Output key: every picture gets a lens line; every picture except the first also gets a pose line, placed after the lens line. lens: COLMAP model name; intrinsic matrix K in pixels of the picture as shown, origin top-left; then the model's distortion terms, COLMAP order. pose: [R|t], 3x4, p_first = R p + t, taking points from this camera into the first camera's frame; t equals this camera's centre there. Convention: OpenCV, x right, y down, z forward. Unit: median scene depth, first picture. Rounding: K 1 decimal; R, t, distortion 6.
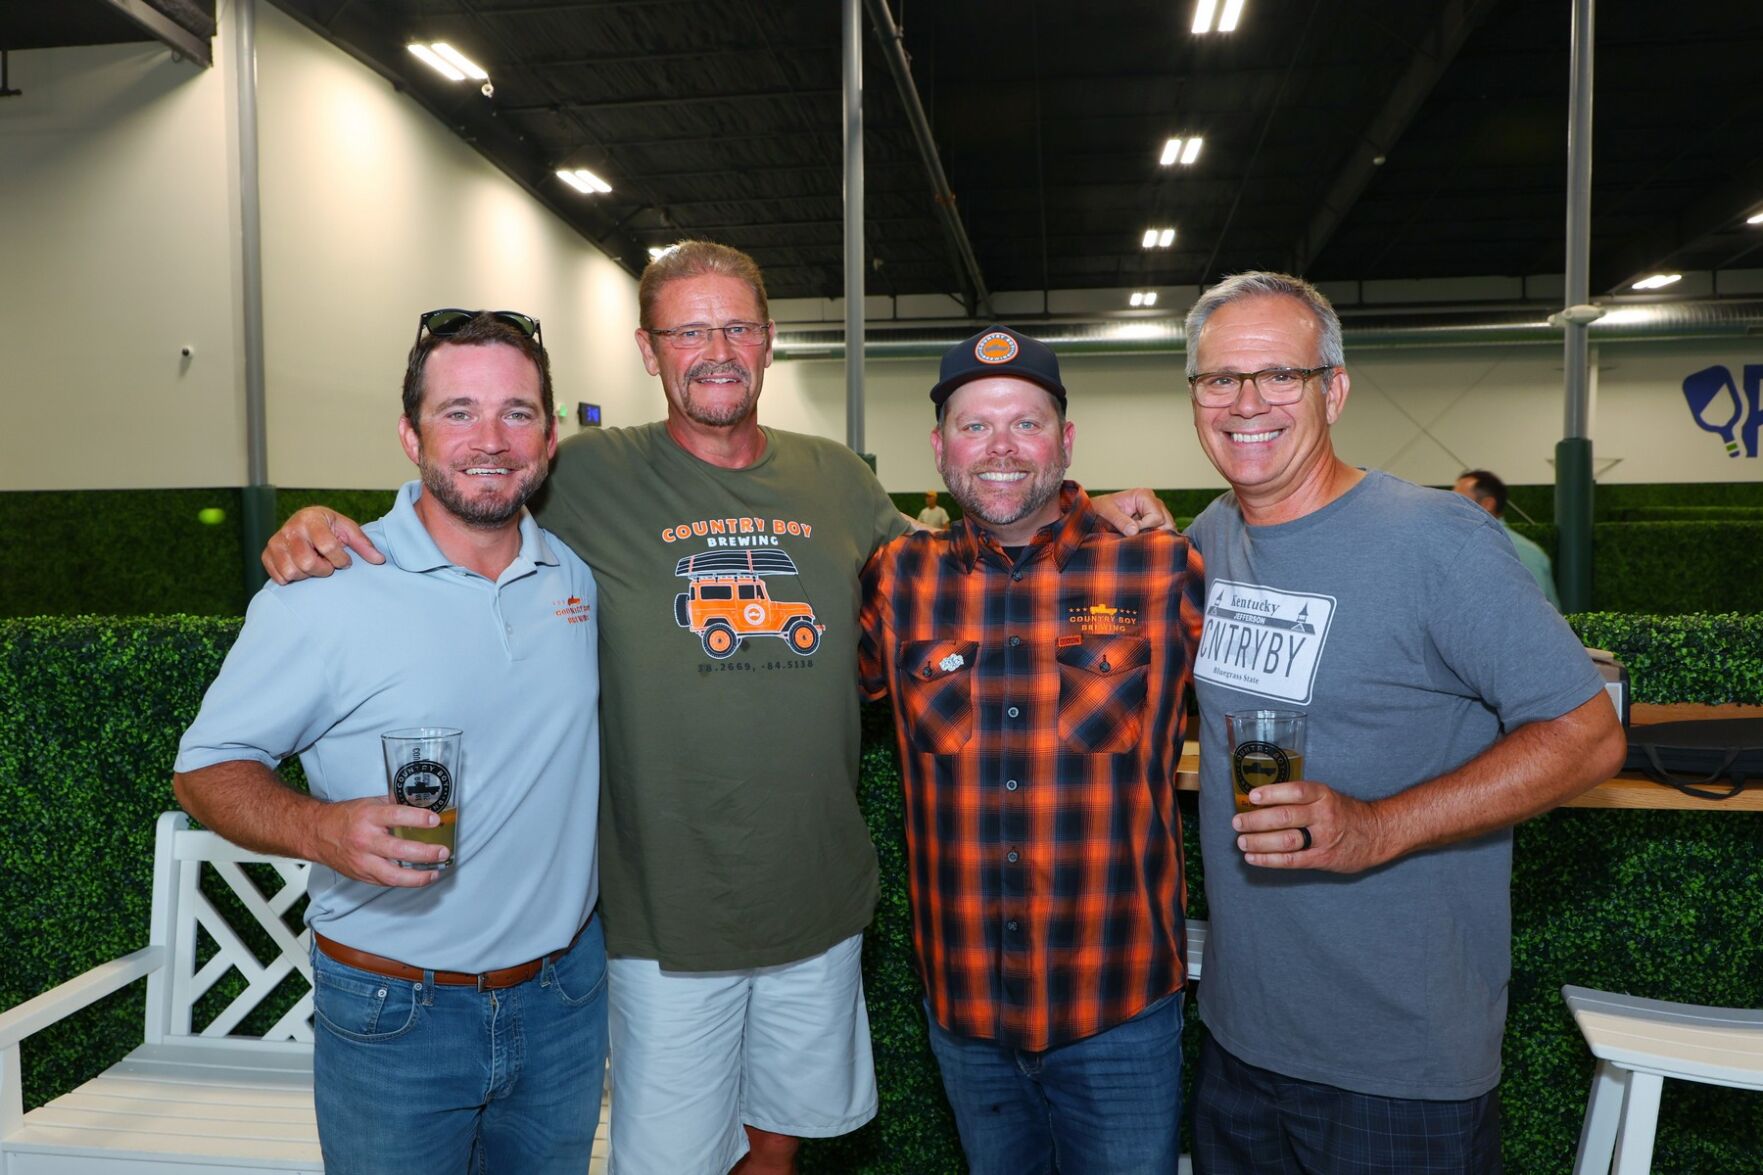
lens RADIAL K [[1476.5, 0, 880.9], [0, 1476.5, 593.6], [0, 0, 1]] dist [-0.003576, -0.001233]
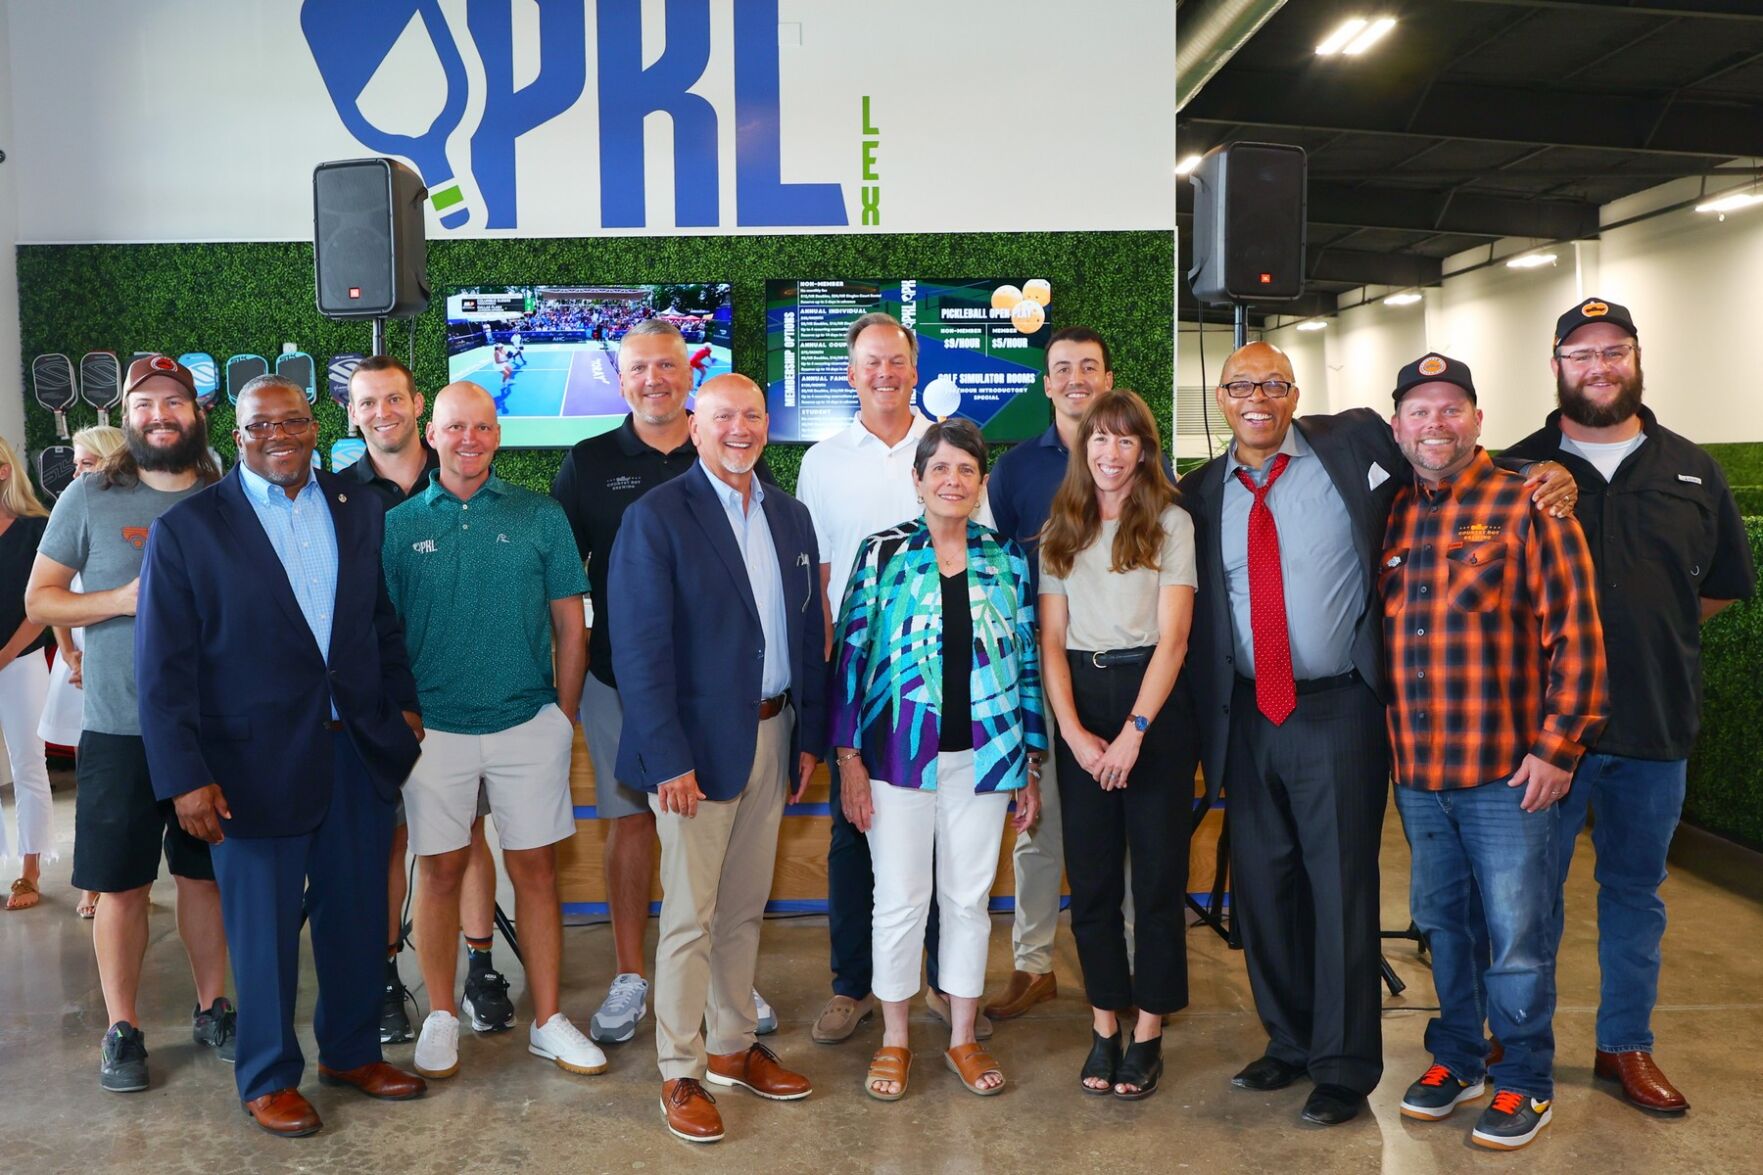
lens RADIAL K [[1516.2, 0, 886.0], [0, 1516.2, 584.5], [0, 0, 1]] dist [0.106183, 0.007492]
pose [[0.865788, -0.004367, -0.500392, 0.434394], [0.017832, 0.999596, 0.022131, 0.025443], [0.500093, -0.028084, 0.865516, -0.815356]]
